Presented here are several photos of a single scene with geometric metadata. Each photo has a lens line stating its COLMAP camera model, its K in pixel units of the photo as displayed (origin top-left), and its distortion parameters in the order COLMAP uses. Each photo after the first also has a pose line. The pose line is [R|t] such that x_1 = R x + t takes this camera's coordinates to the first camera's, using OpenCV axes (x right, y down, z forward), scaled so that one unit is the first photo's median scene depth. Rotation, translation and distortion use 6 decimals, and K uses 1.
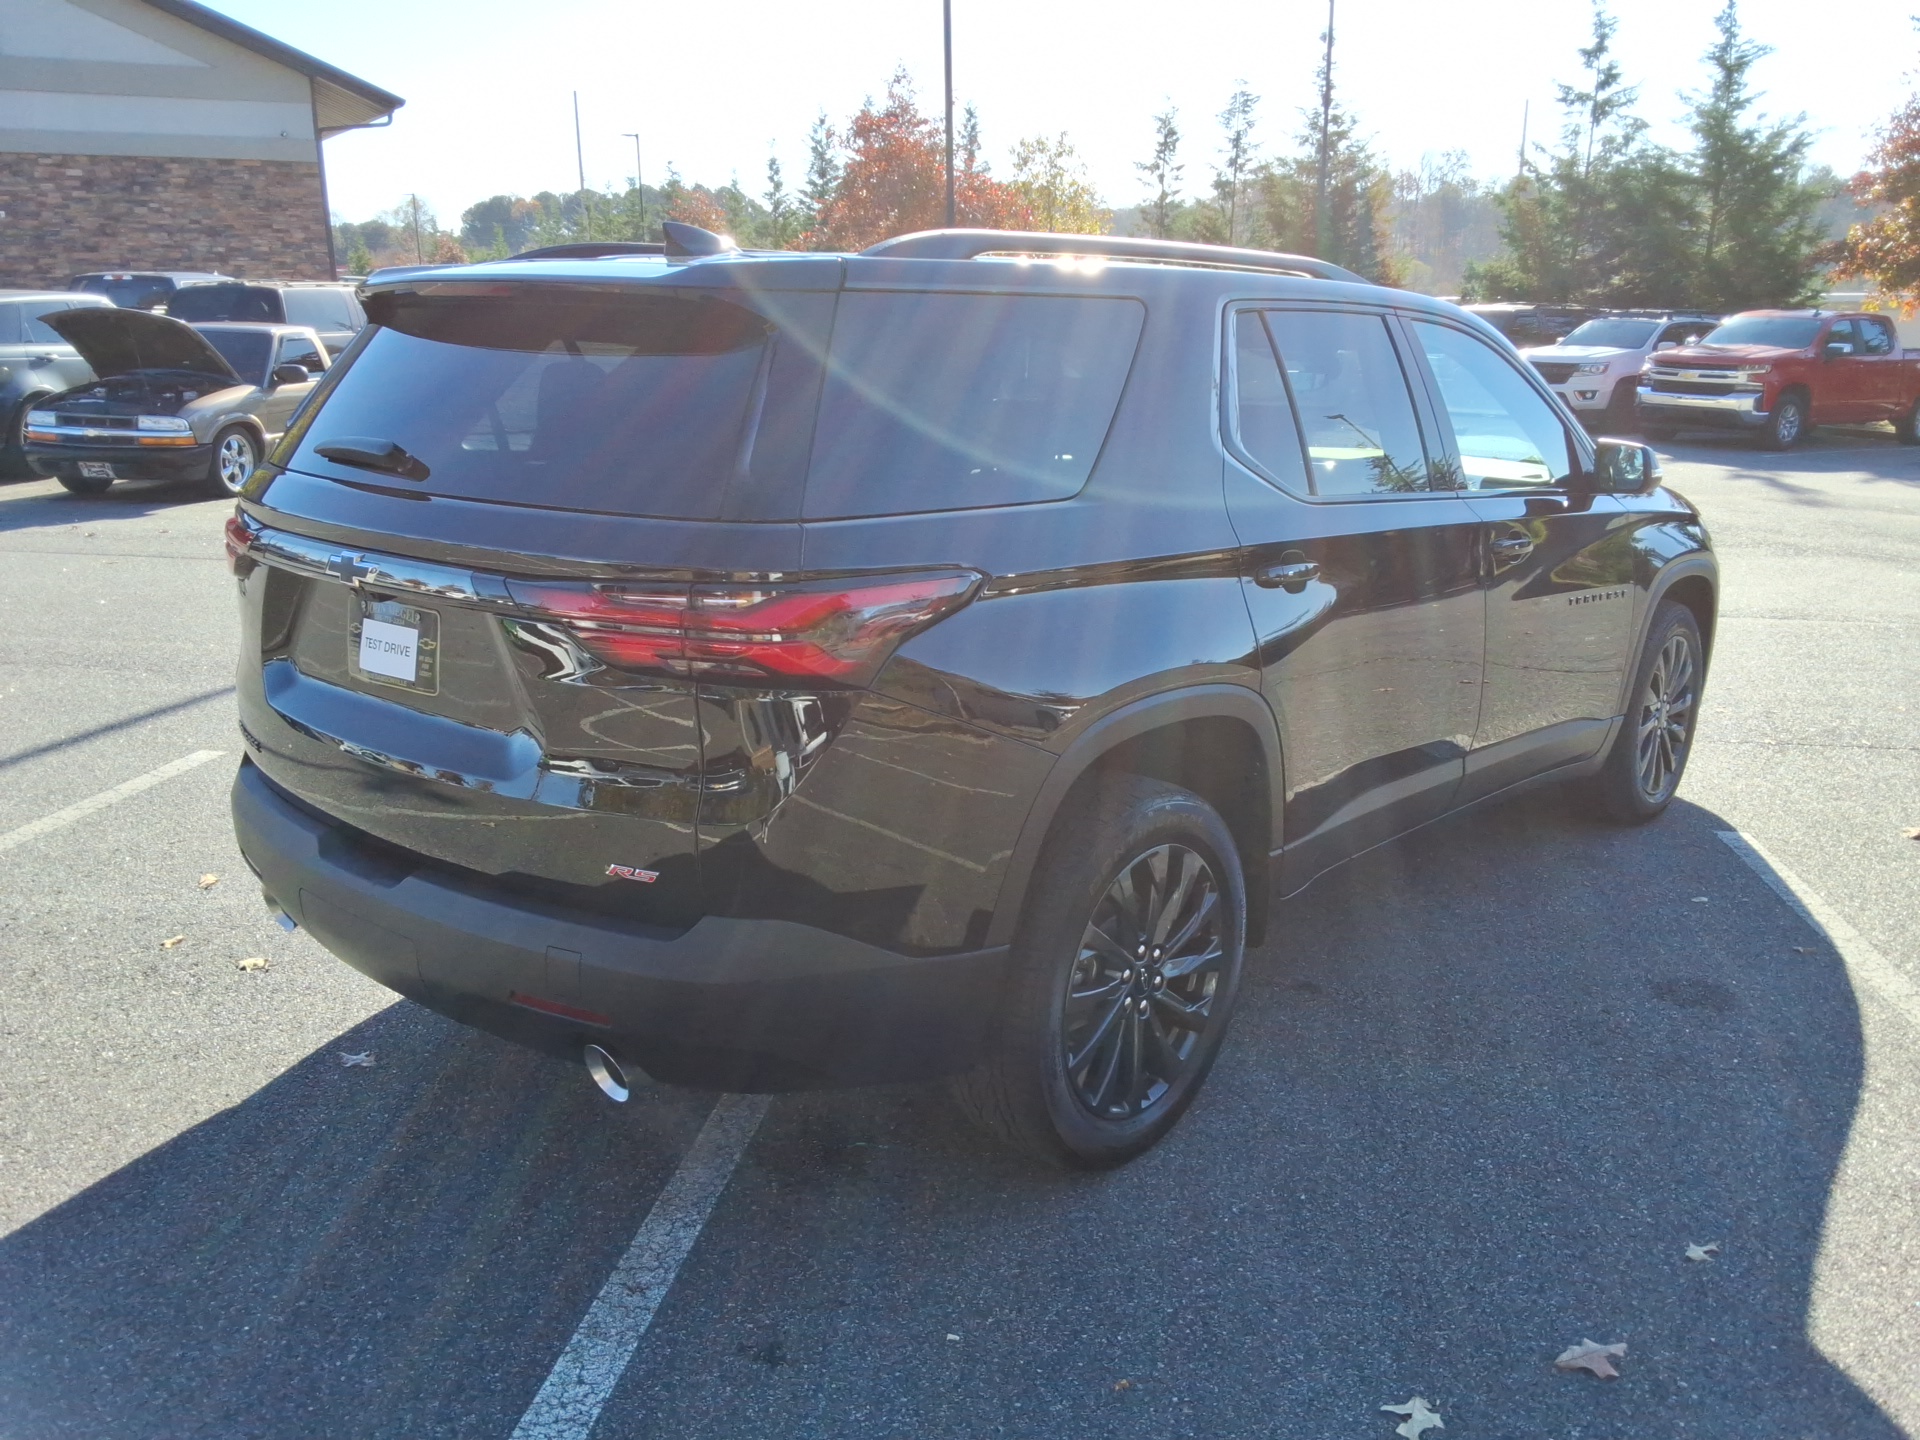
lens RADIAL K [[1567.4, 0, 998.9], [0, 1567.4, 681.4], [0, 0, 1]] dist [0.099779, -0.142843]
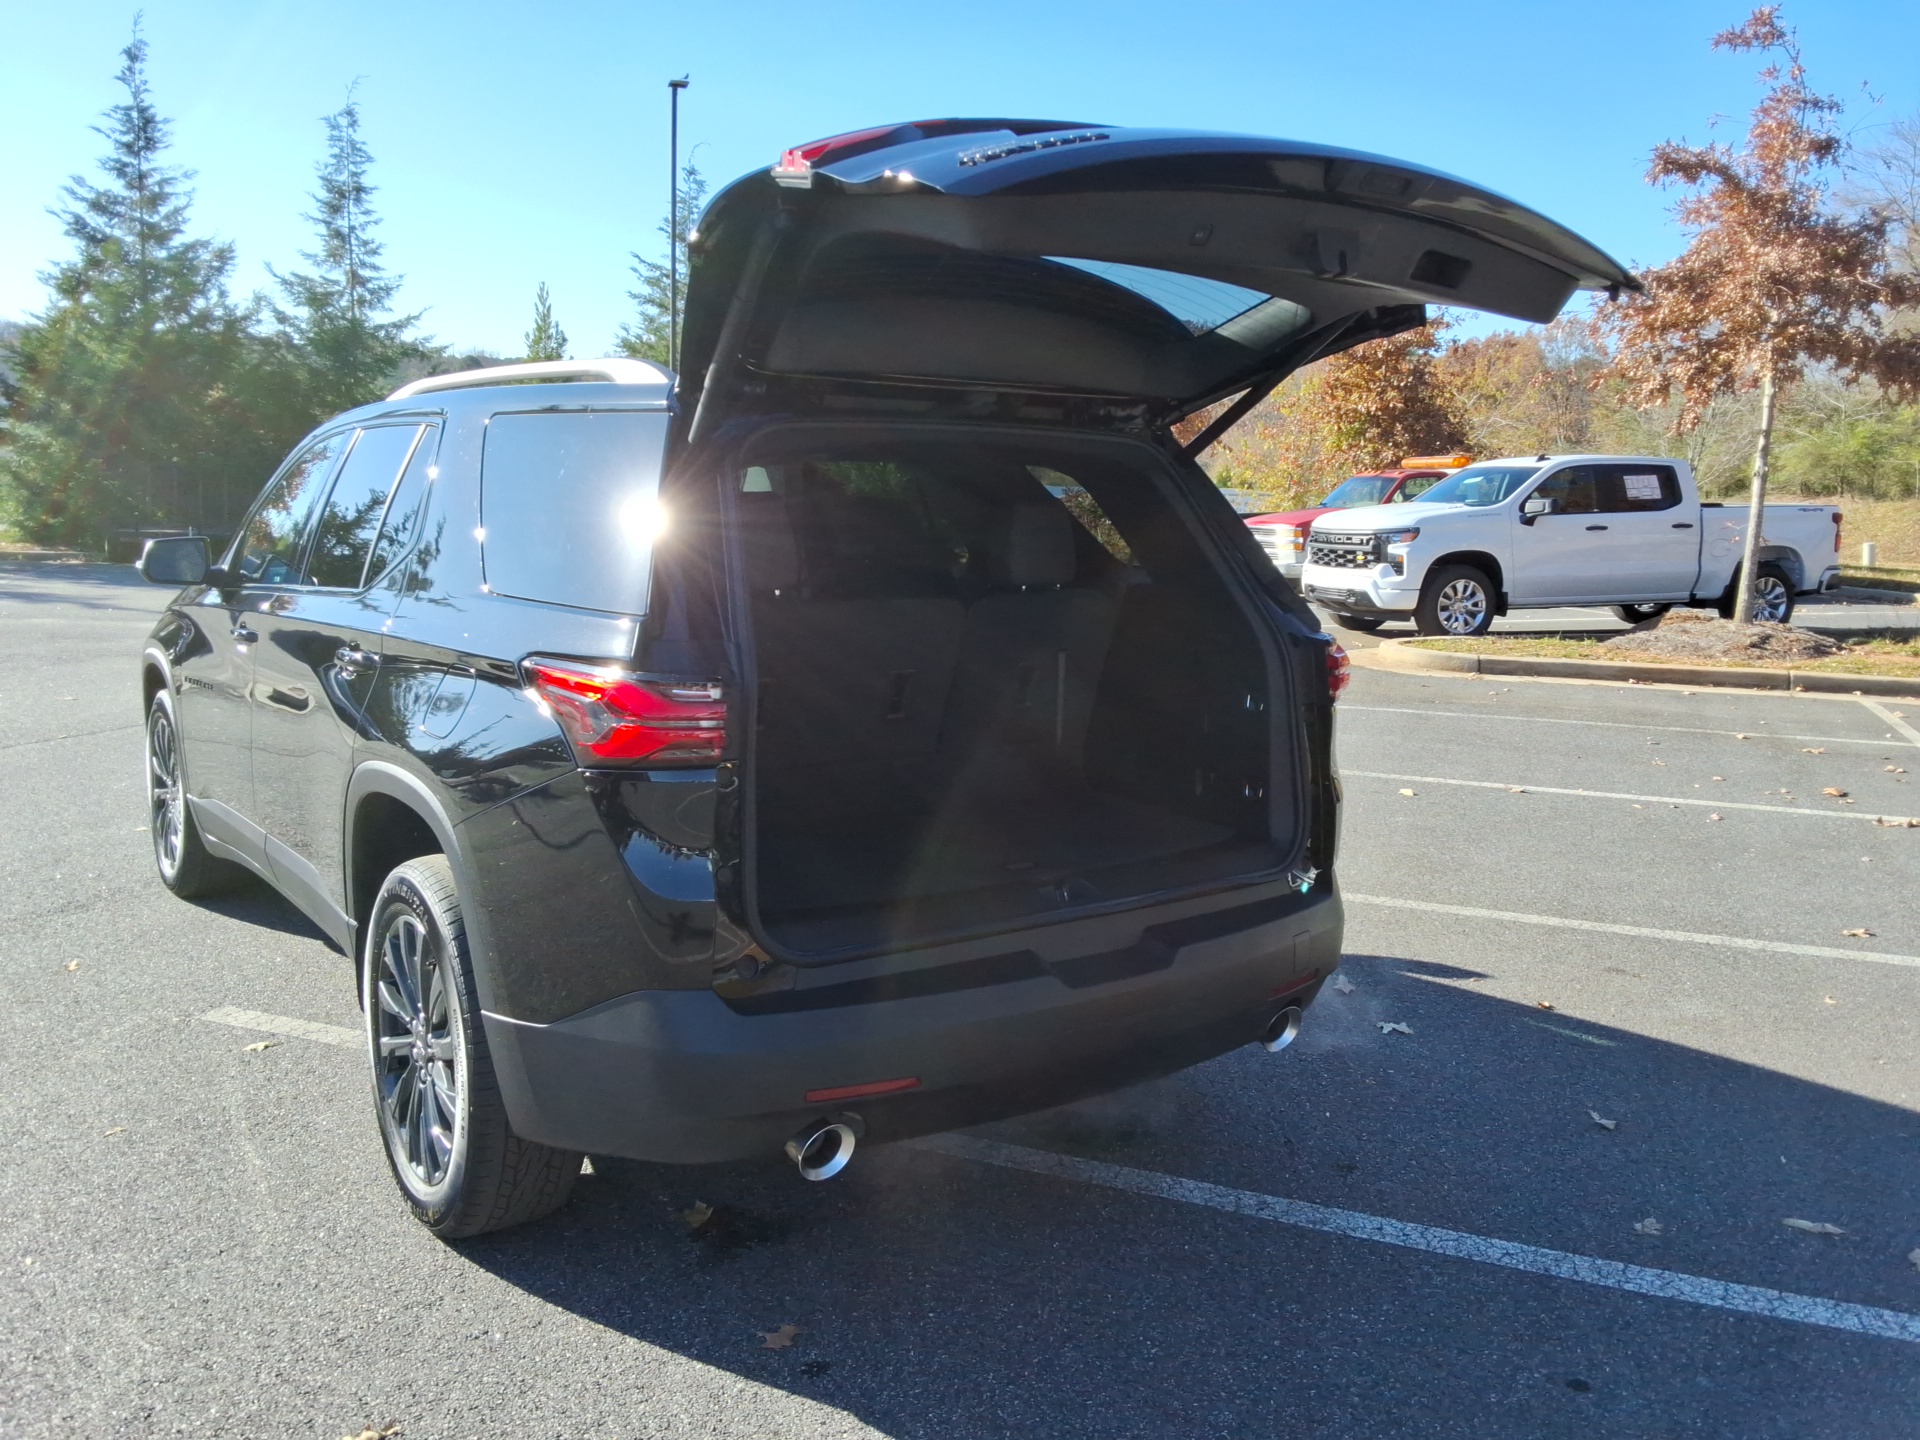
lens RADIAL K [[1536.9, 0, 978.1], [0, 1536.9, 704.8], [0, 0, 1]] dist [0.114175, -0.170188]
pose [[0.257942, -0.145914, 0.955078, -0.153120], [0.191736, 0.976600, 0.097419, -0.019060], [-0.946944, 0.157994, 0.279883, 0.086452]]
